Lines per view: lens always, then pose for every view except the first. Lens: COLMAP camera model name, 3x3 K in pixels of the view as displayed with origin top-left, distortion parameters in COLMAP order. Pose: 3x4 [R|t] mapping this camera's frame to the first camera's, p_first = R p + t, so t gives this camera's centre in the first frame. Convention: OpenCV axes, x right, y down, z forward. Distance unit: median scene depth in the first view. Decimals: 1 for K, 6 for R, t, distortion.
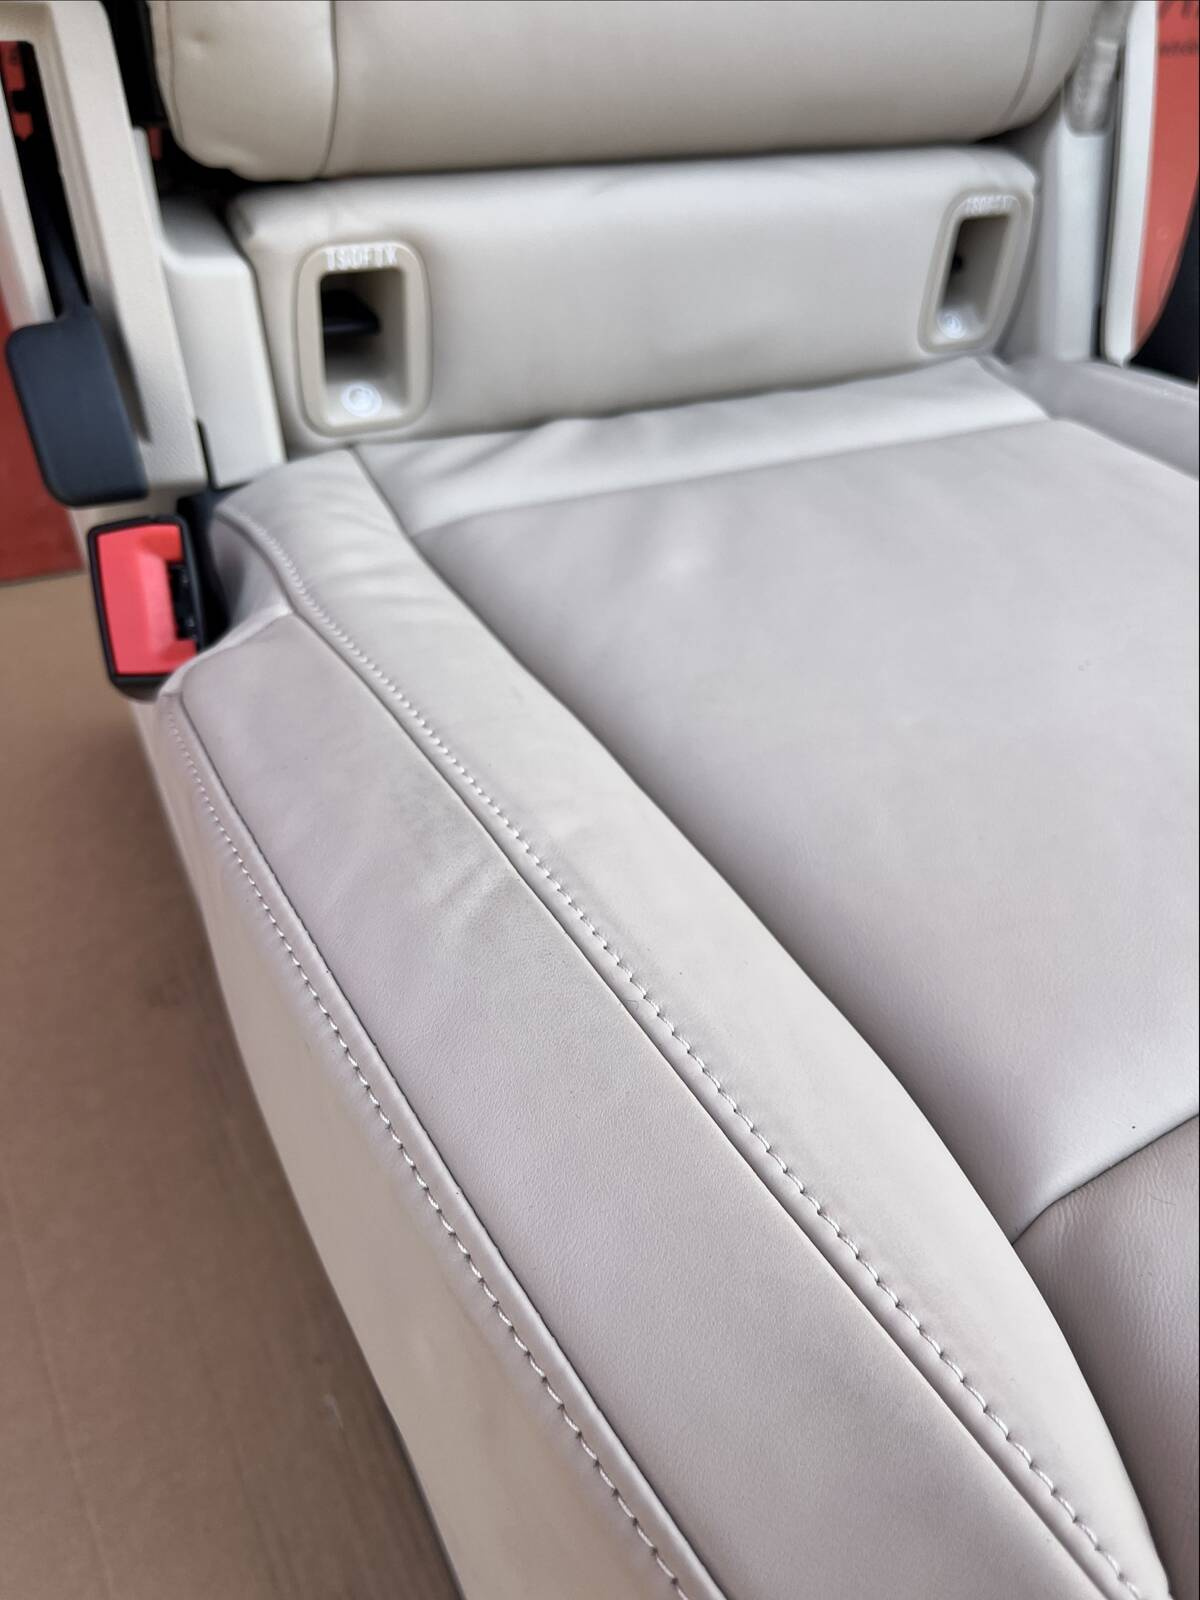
lens RADIAL K [[1211.8, 0, 599.6], [0, 1211.8, 800.9], [0, 0, 1]] dist [0.063793, -0.093525]
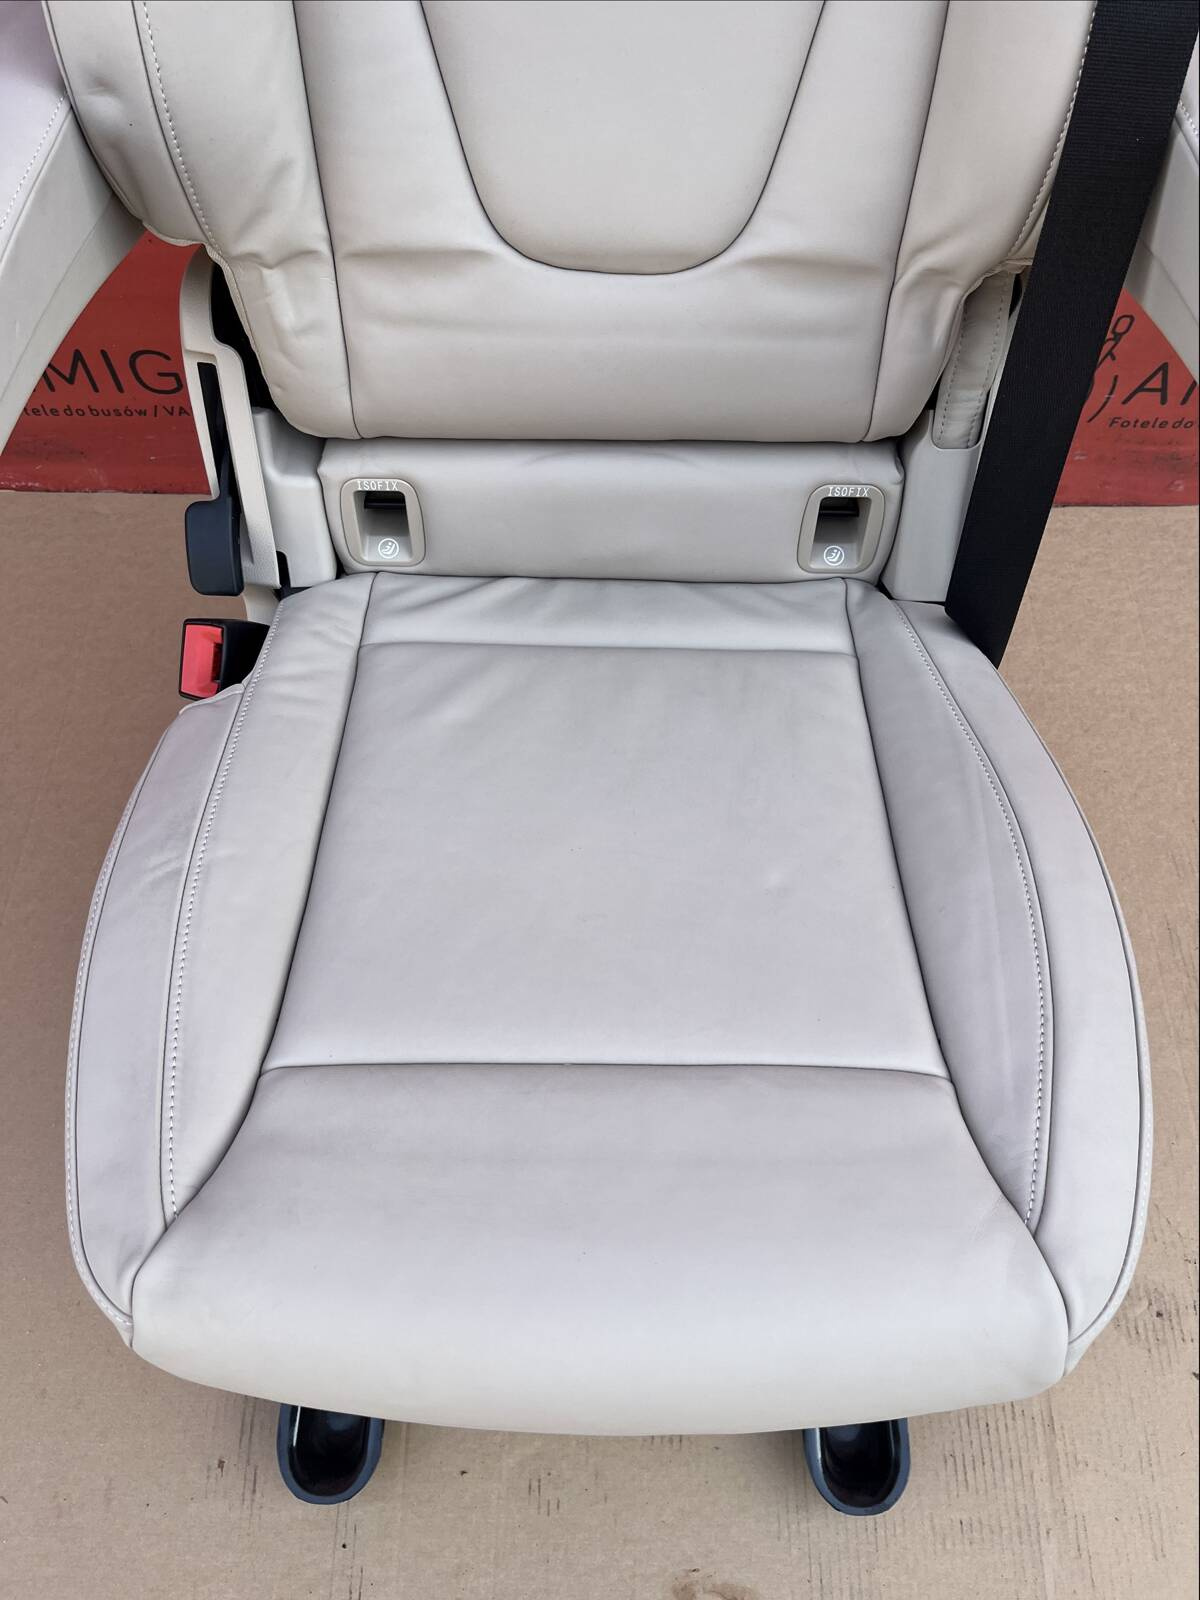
lens RADIAL K [[1211.8, 0, 598.3], [0, 1211.8, 806.3], [0, 0, 1]] dist [0.063793, -0.093525]
pose [[0.873858, 0.328483, -0.358429, 0.841848], [-0.270113, 0.941003, 0.203843, -0.438228], [0.404242, -0.081313, 0.911031, -0.500699]]
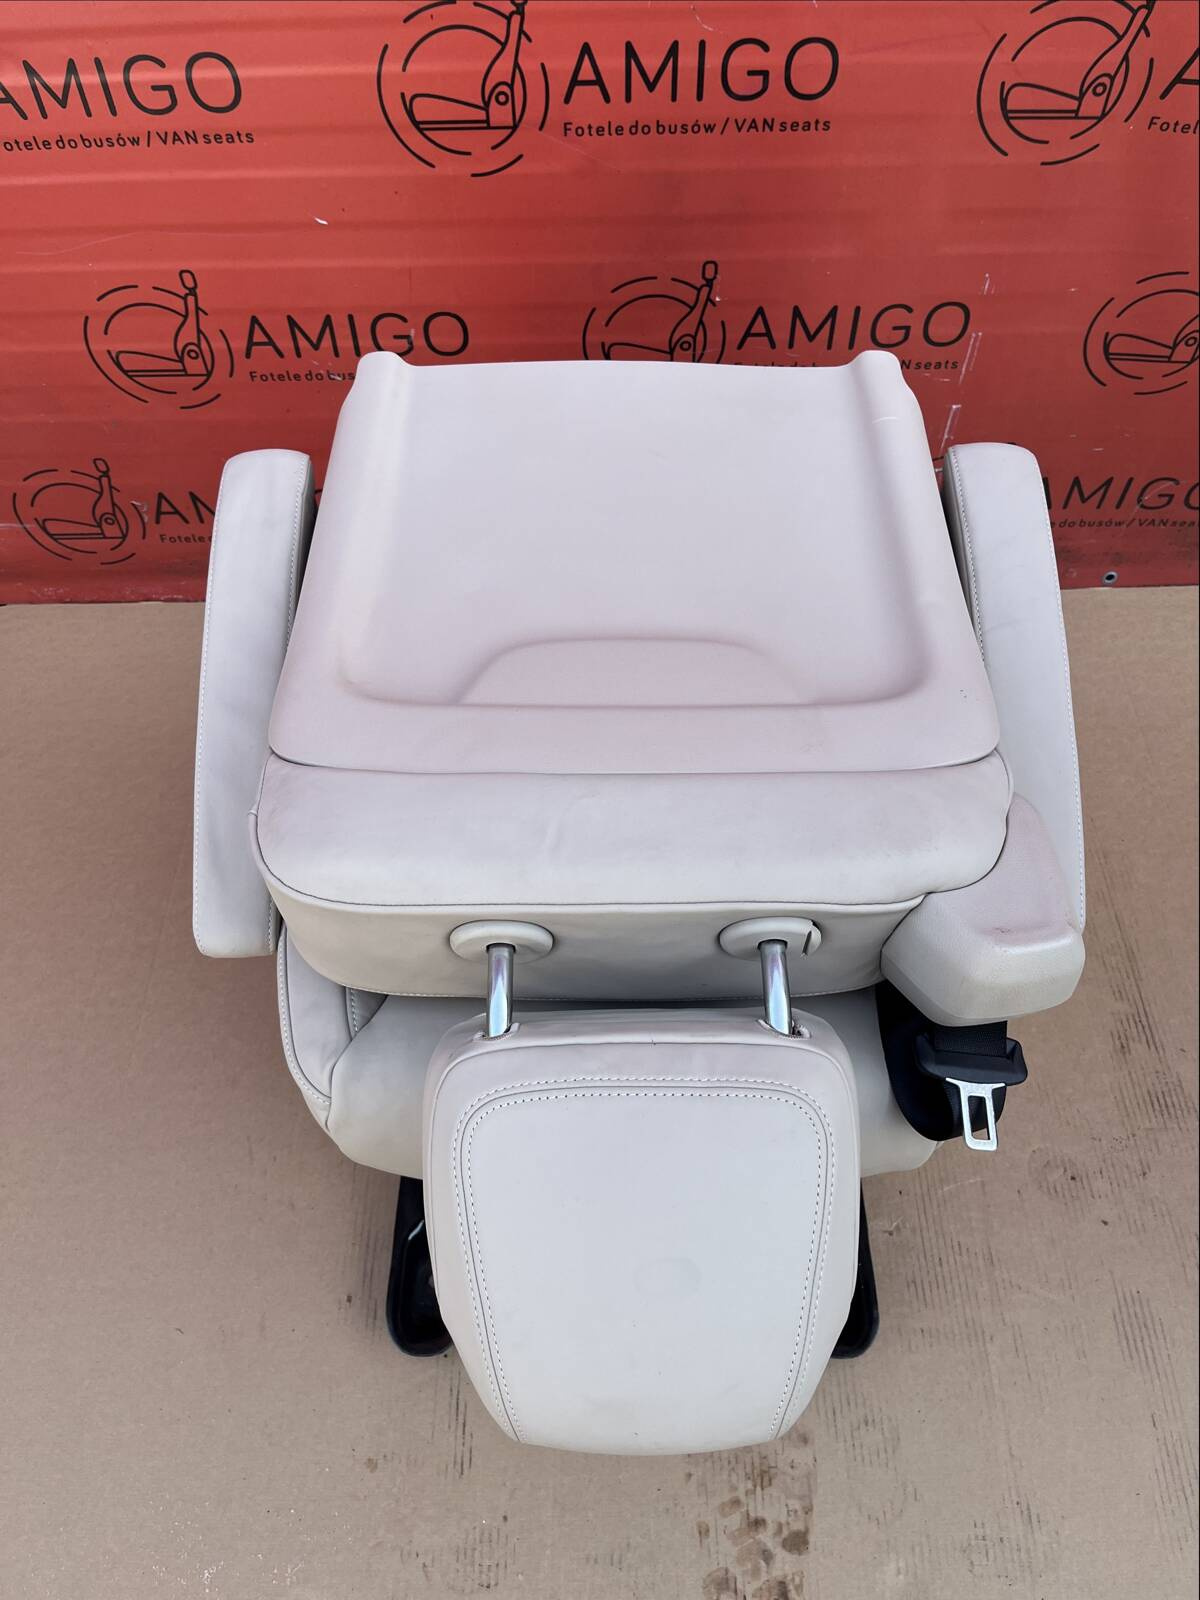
lens RADIAL K [[1211.8, 0, 591.5], [0, 1211.8, 804.7], [0, 0, 1]] dist [0.063793, -0.093525]
pose [[0.874334, 0.258548, -0.410722, 1.184295], [-0.246001, 0.965608, 0.084167, -0.208698], [0.418358, 0.027448, 0.907867, -1.183396]]
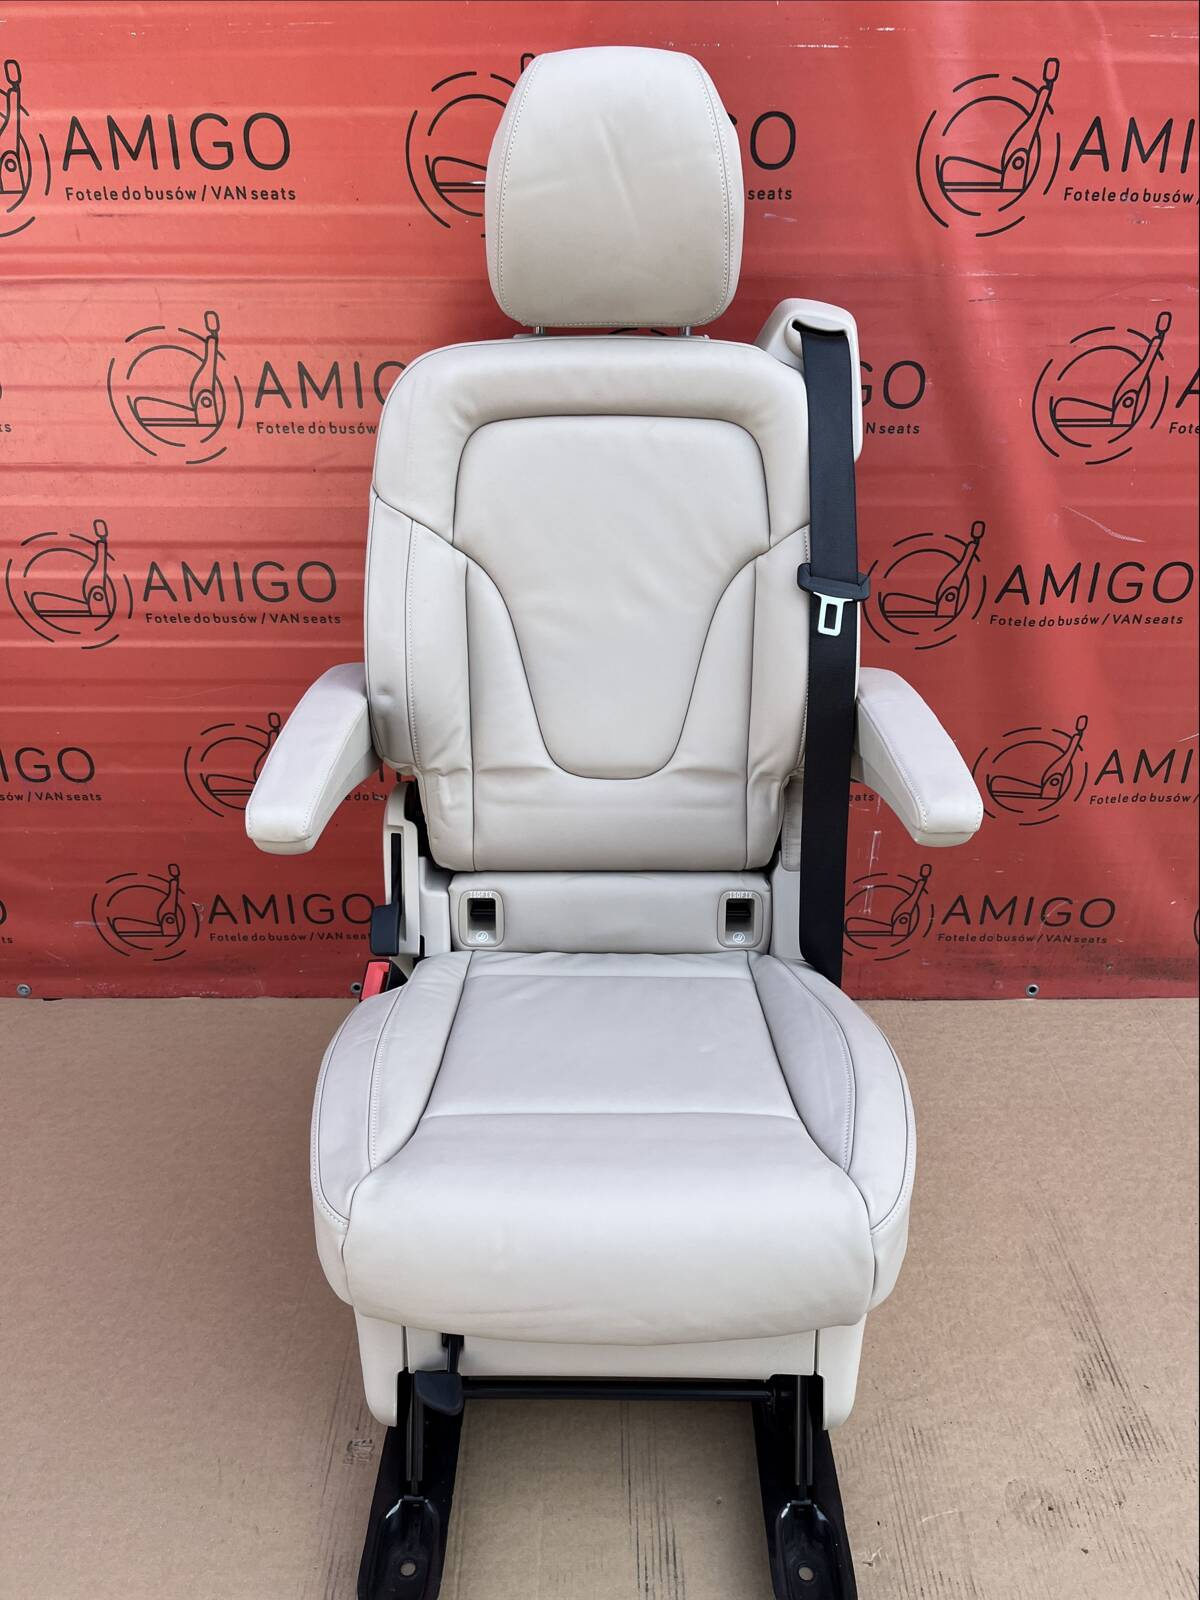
lens RADIAL K [[1211.8, 0, 599.3], [0, 1211.8, 806.0], [0, 0, 1]] dist [0.063793, -0.093525]
pose [[0.875255, 0.066183, -0.479113, 1.533219], [-0.261384, 0.898202, -0.353428, 0.376940], [0.406949, 0.434572, 0.803455, -1.479973]]
